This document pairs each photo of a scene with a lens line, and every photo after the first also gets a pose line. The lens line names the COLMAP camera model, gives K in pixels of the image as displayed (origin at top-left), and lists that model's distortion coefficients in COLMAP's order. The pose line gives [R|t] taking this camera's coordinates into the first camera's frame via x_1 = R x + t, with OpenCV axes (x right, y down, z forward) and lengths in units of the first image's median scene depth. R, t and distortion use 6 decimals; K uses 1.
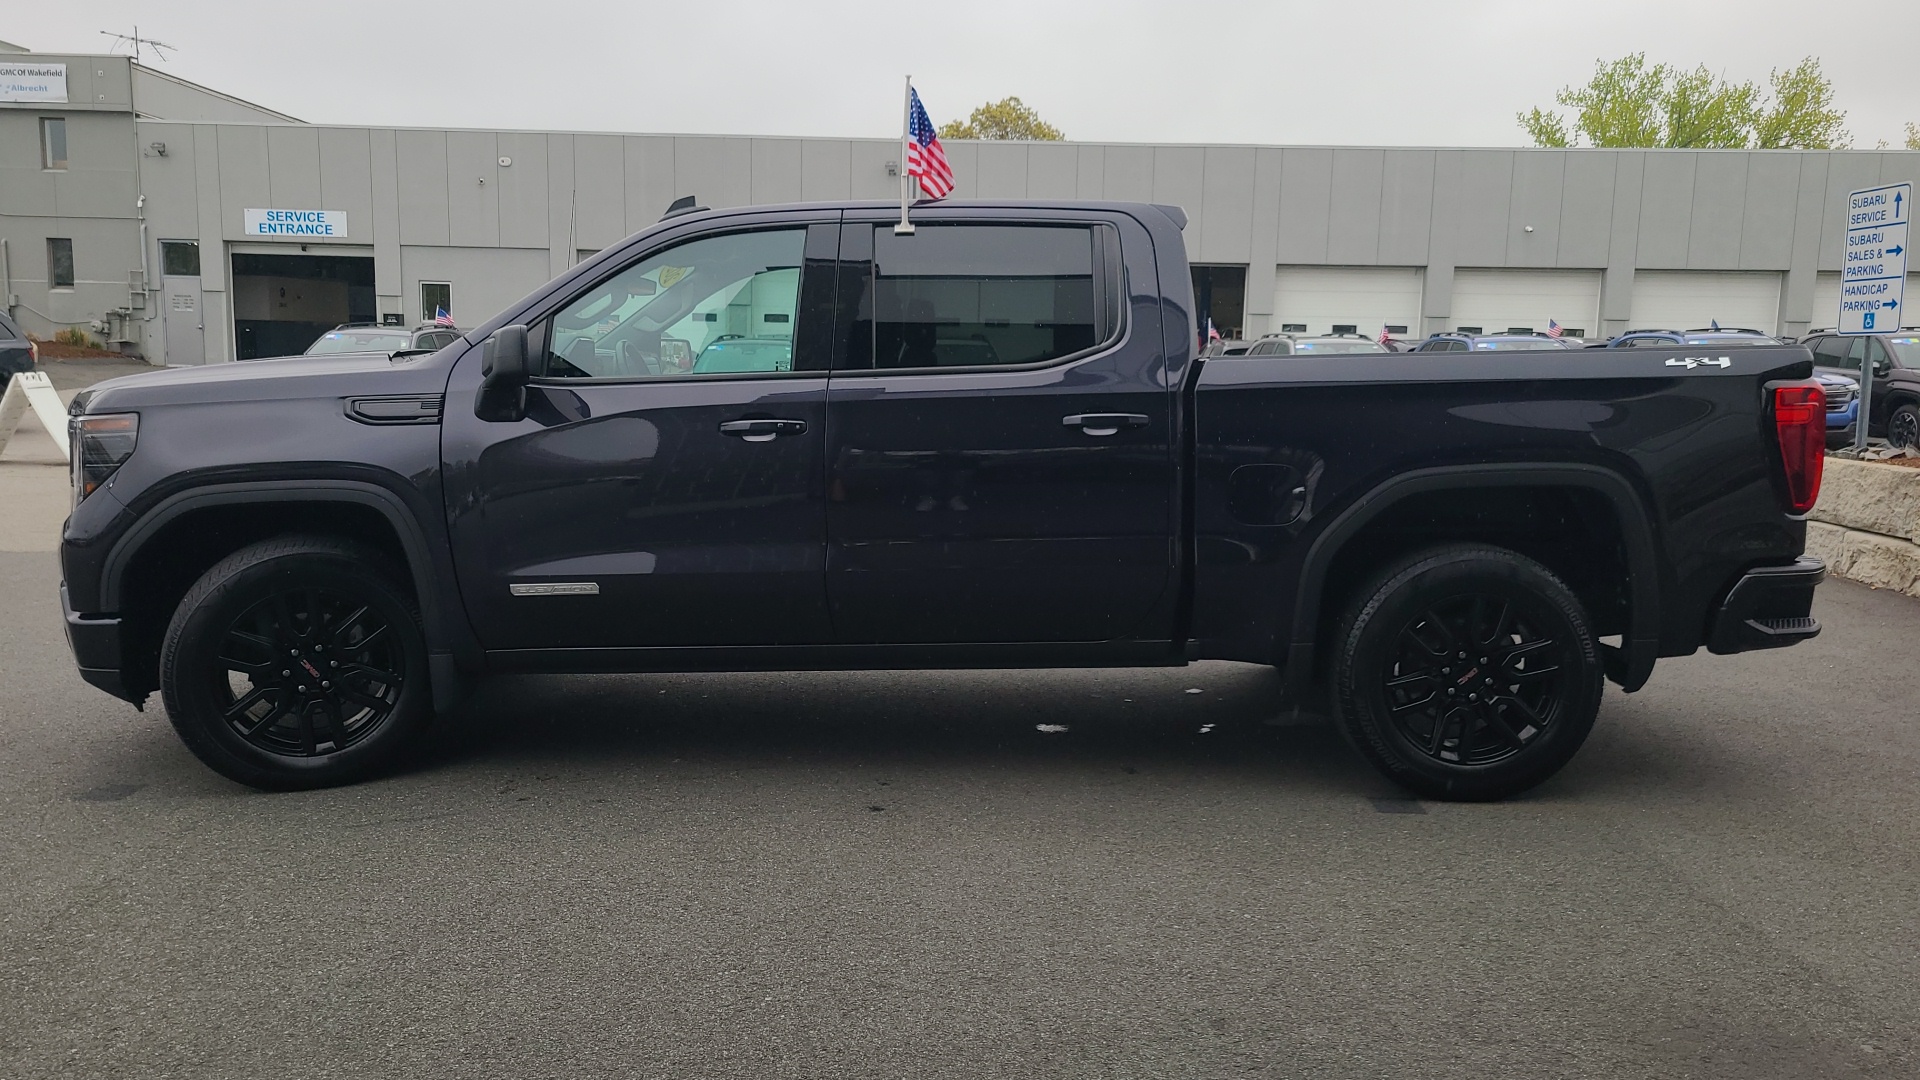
lens RADIAL K [[1491.4, 0, 1022.0], [0, 1491.4, 499.0], [0, 0, 1]] dist [0.048666, -0.006950]
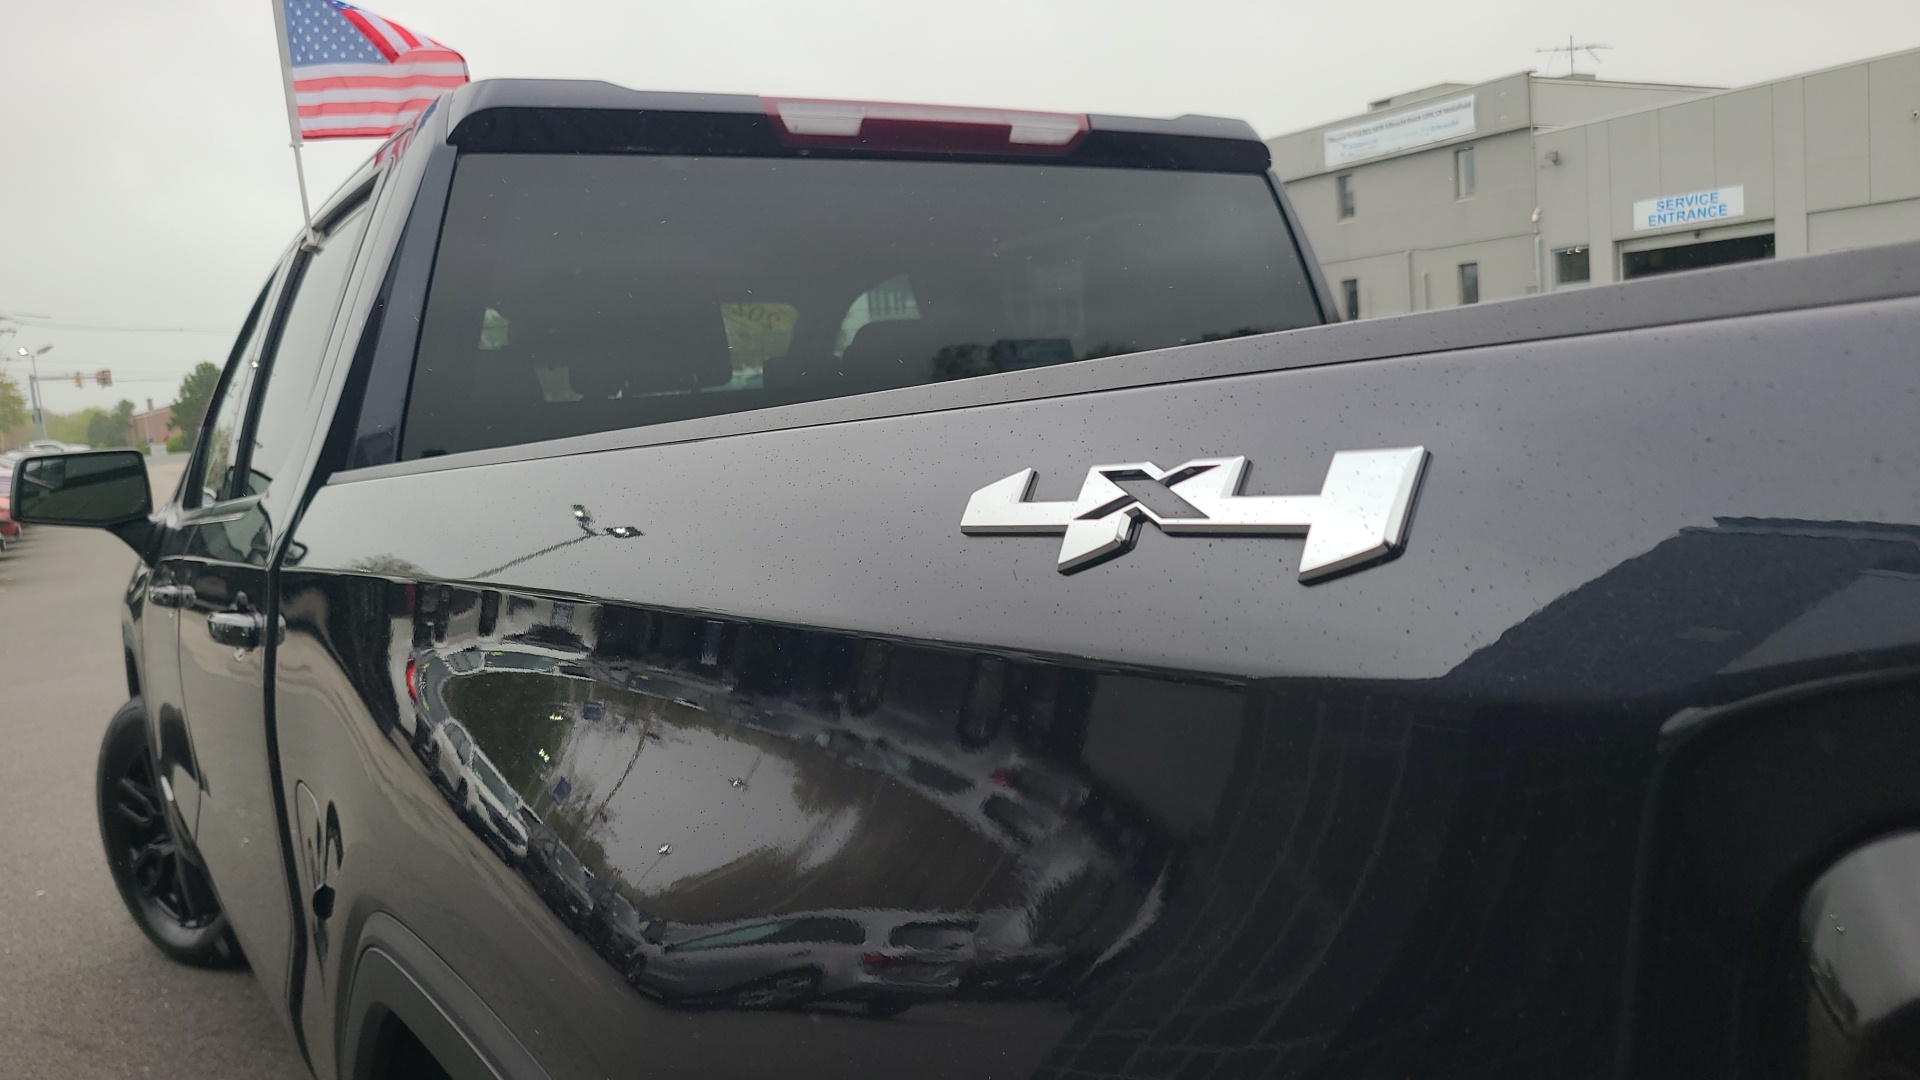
lens RADIAL K [[1494.0, 0, 954.2], [0, 1494.0, 522.5], [0, 0, 1]] dist [0.057862, -0.044577]
pose [[0.490606, 0.021248, -0.871123, 0.098571], [-0.000313, 0.999707, 0.024208, -0.017121], [0.871382, -0.011604, 0.490468, 0.175089]]
